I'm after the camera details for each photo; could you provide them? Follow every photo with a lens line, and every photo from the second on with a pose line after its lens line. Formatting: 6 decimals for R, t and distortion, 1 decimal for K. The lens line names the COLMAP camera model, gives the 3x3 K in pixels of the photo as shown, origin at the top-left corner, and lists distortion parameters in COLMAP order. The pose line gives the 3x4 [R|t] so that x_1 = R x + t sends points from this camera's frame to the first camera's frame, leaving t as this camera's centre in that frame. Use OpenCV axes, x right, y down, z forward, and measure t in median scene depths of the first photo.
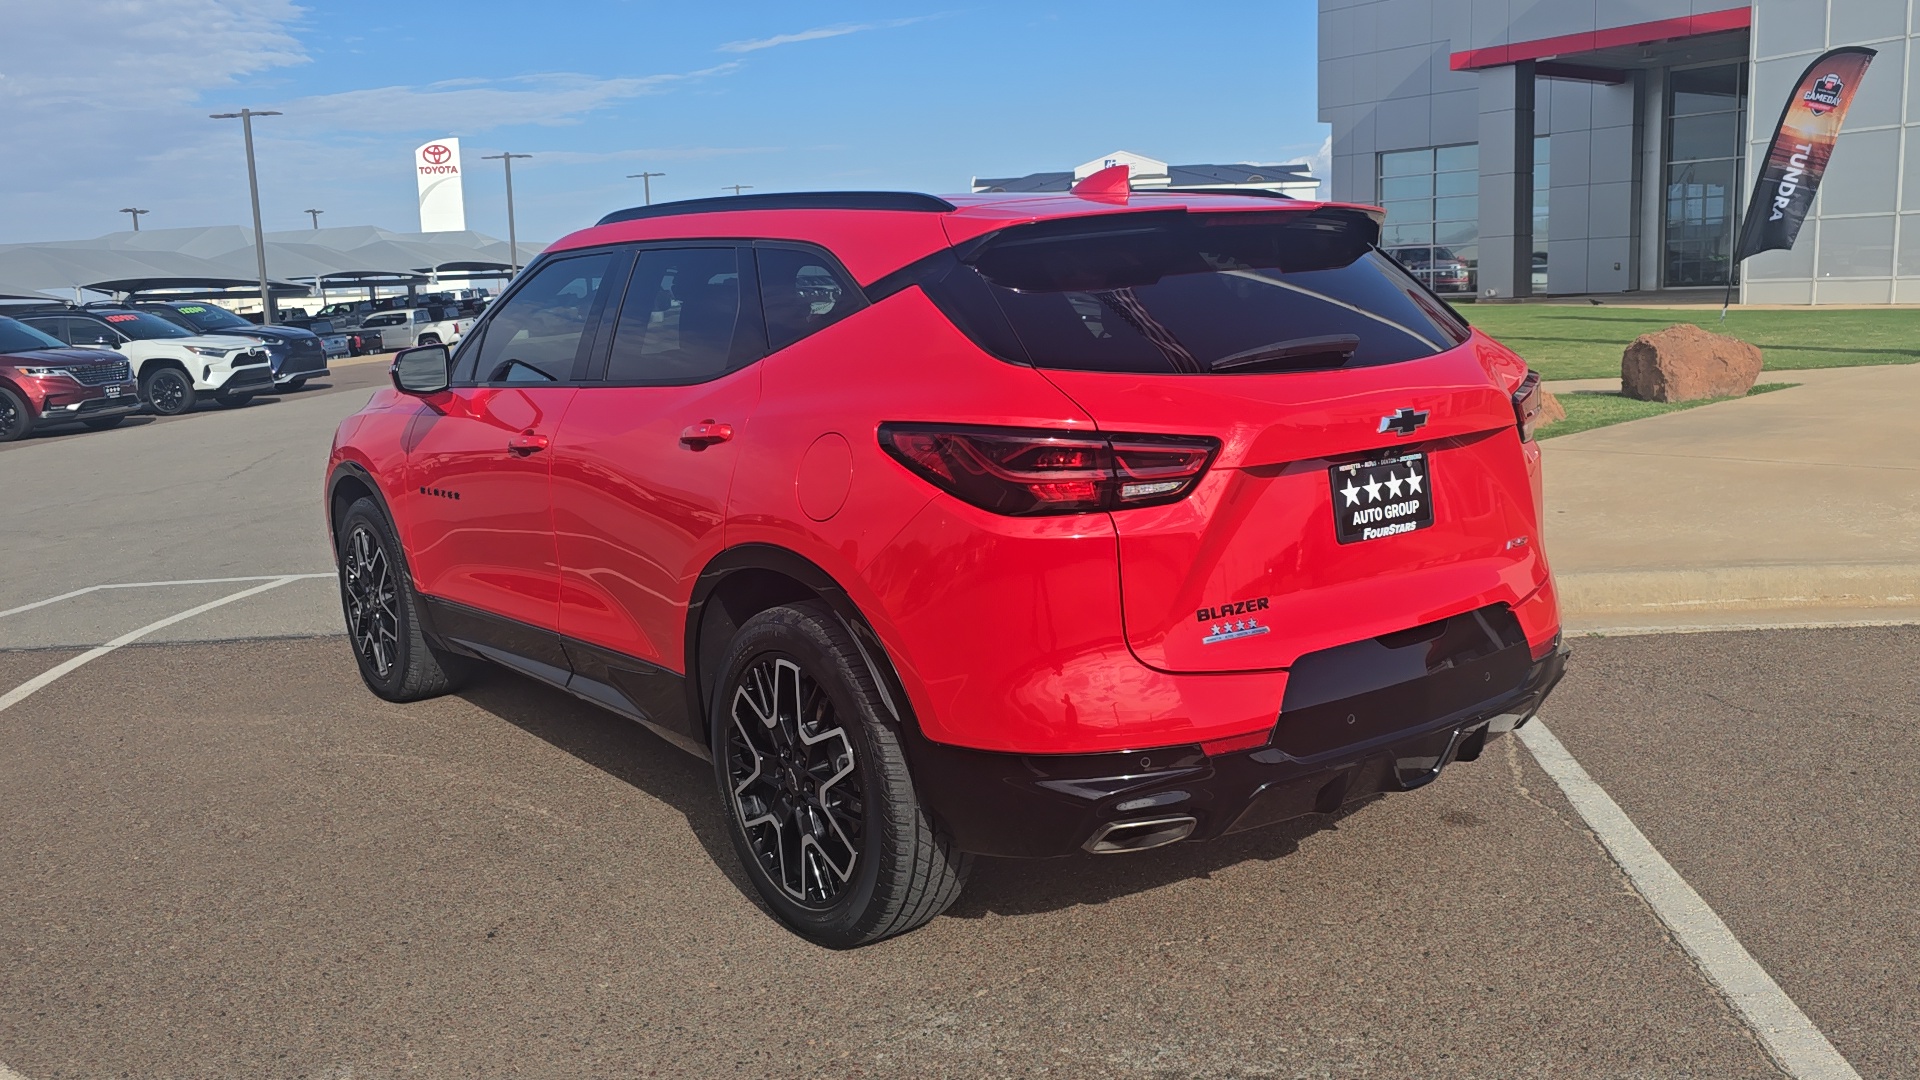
lens RADIAL K [[1584.4, 0, 947.7], [0, 1584.4, 542.5], [0, 0, 1]] dist [-0.000862, 0.003281]
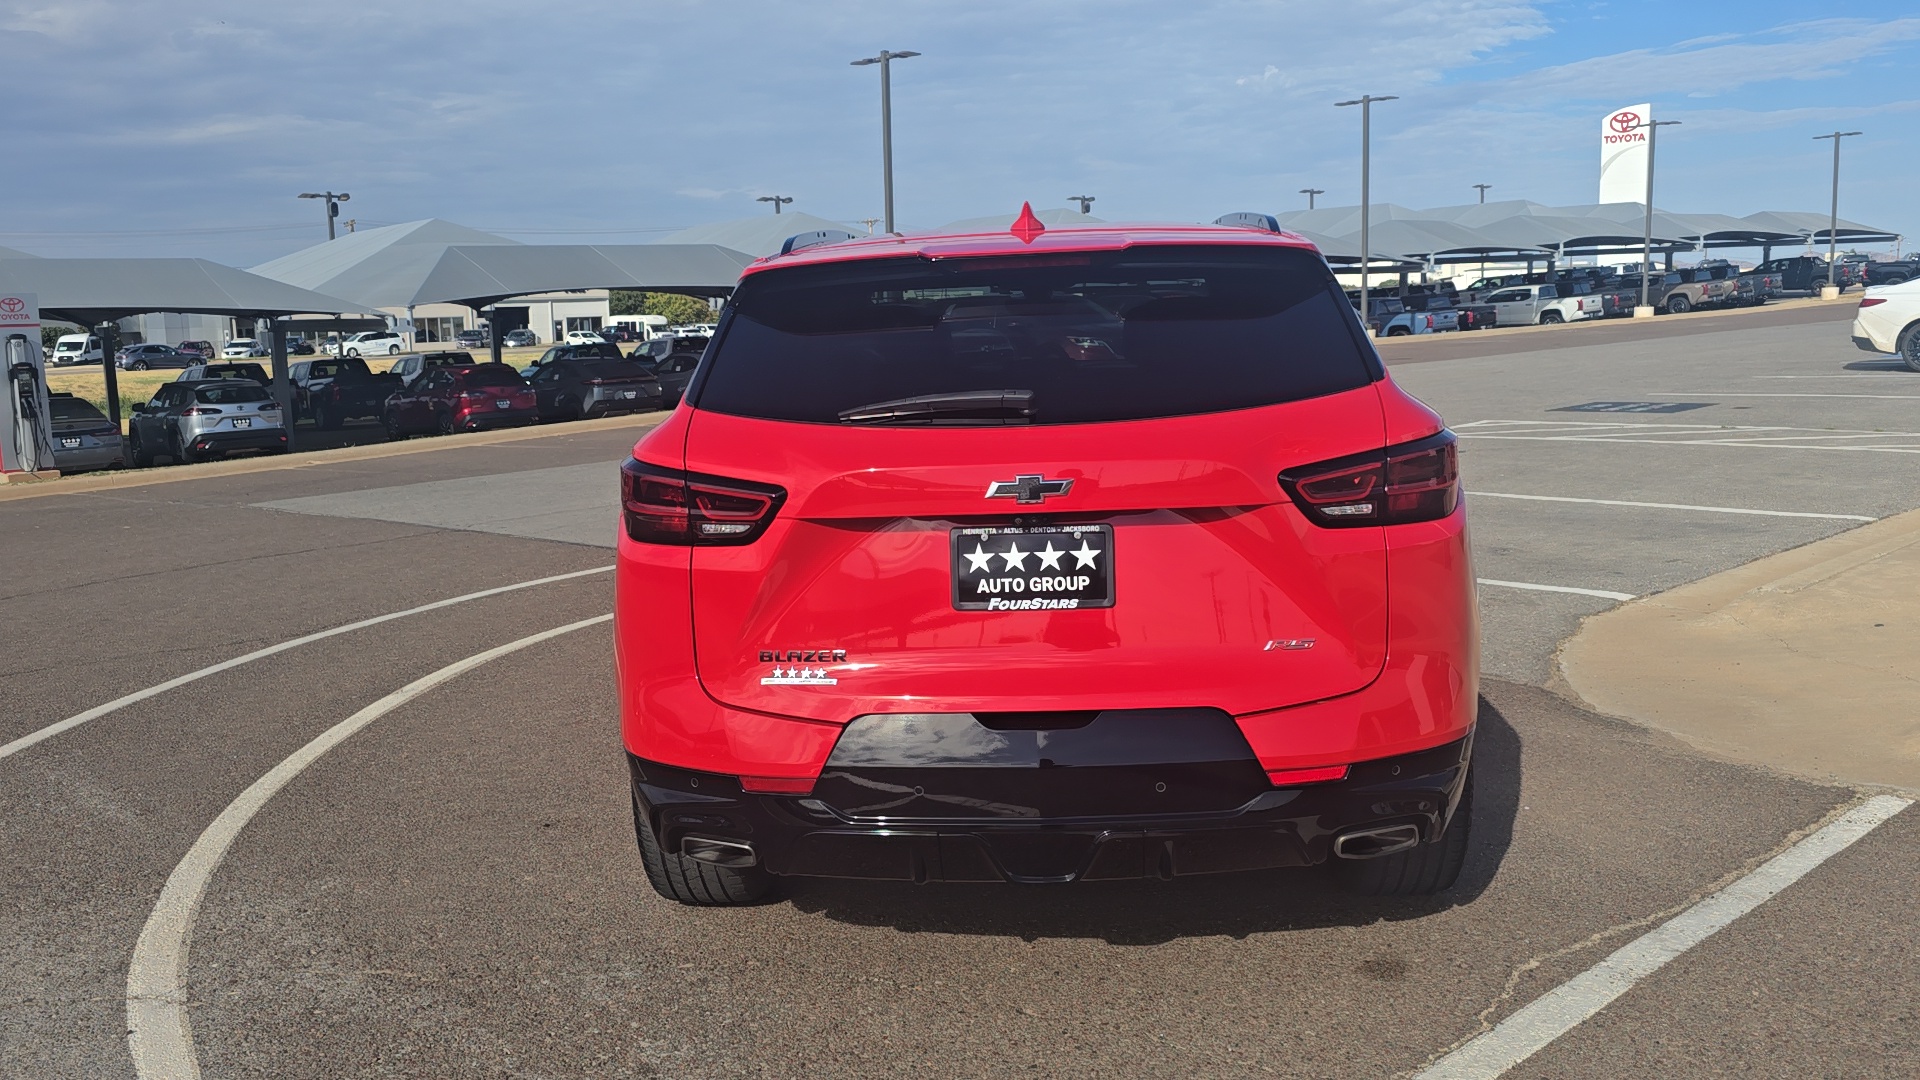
lens RADIAL K [[1584.4, 0, 947.7], [0, 1584.4, 542.5], [0, 0, 1]] dist [-0.000862, 0.003281]
pose [[0.753422, 0.114537, -0.647485, 0.131568], [-0.103235, 0.993105, 0.055550, -0.014116], [0.649383, 0.024991, 0.760051, 0.041725]]
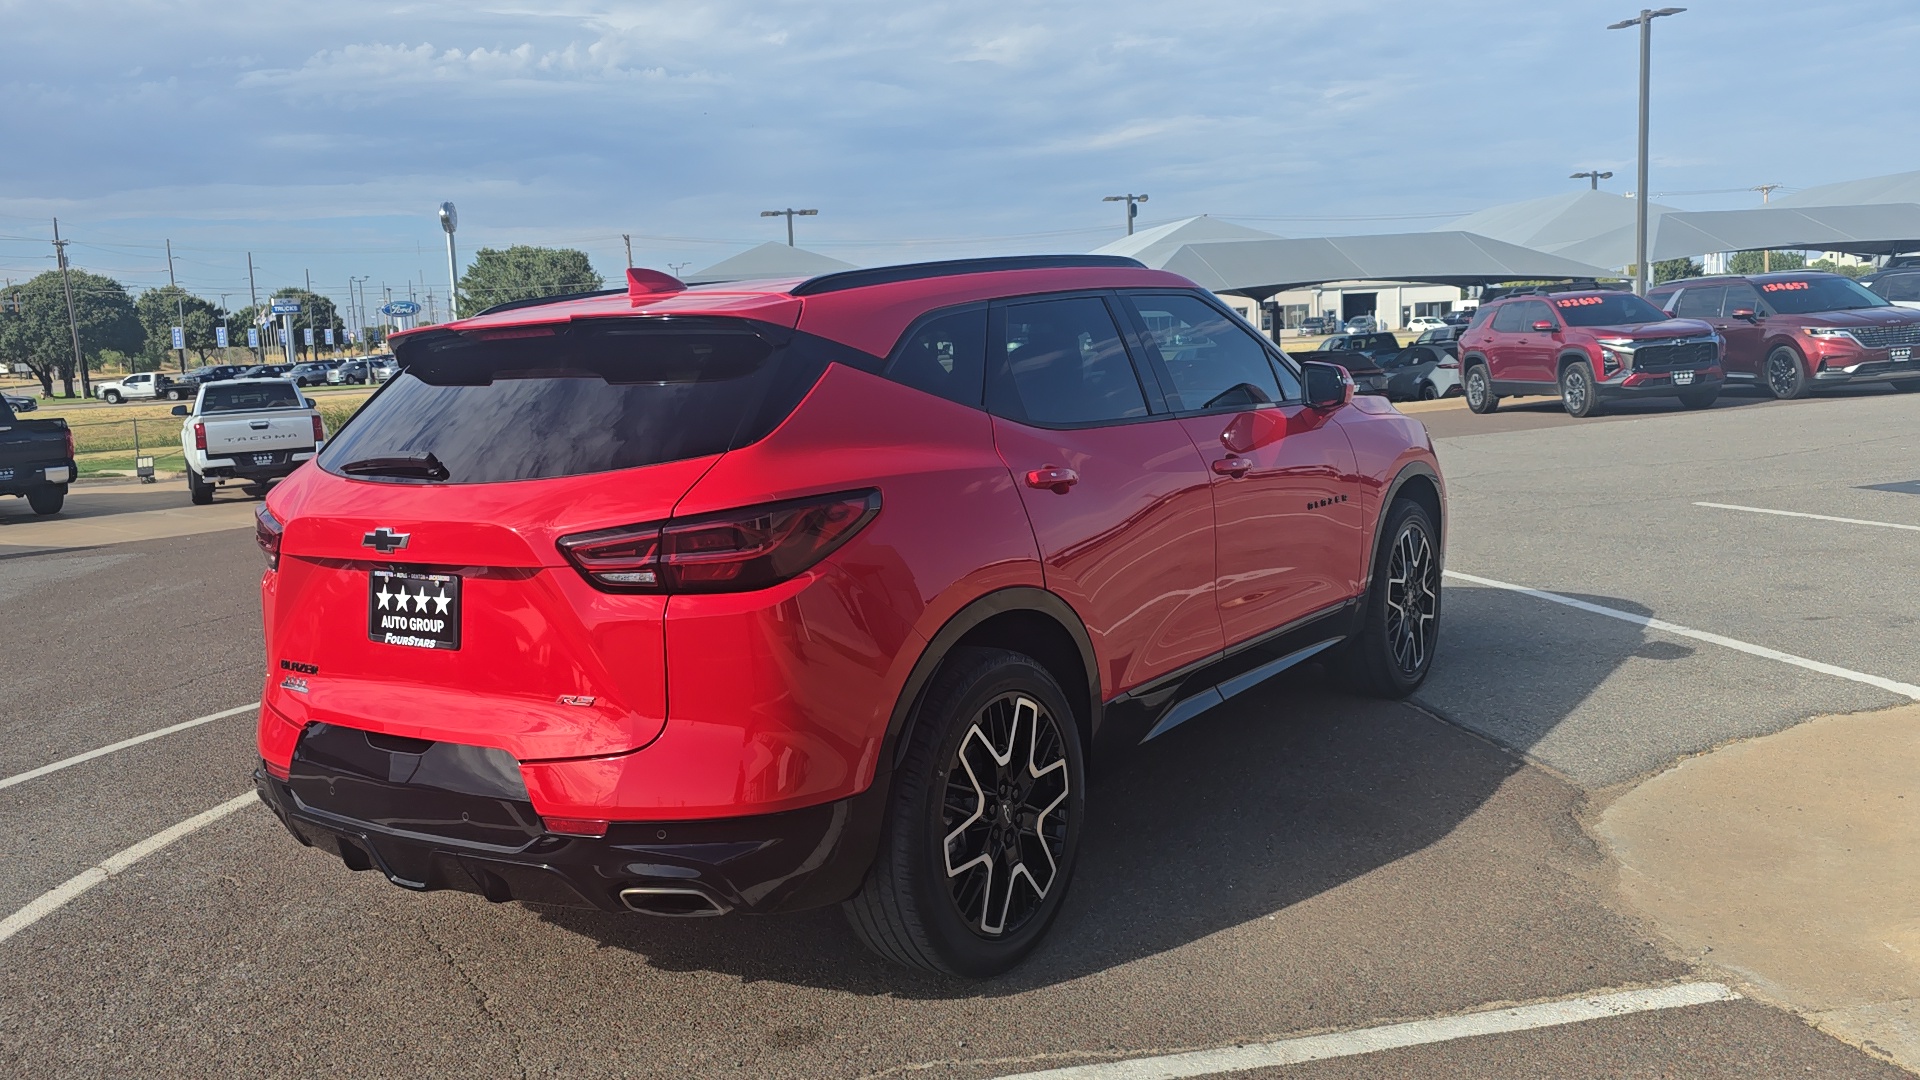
lens RADIAL K [[1584.4, 0, 947.7], [0, 1584.4, 542.5], [0, 0, 1]] dist [-0.000862, 0.003281]
pose [[0.315767, 0.153767, -0.936294, 0.215169], [-0.113315, 0.985830, 0.123686, -0.038234], [0.942046, 0.067040, 0.328717, 0.155320]]
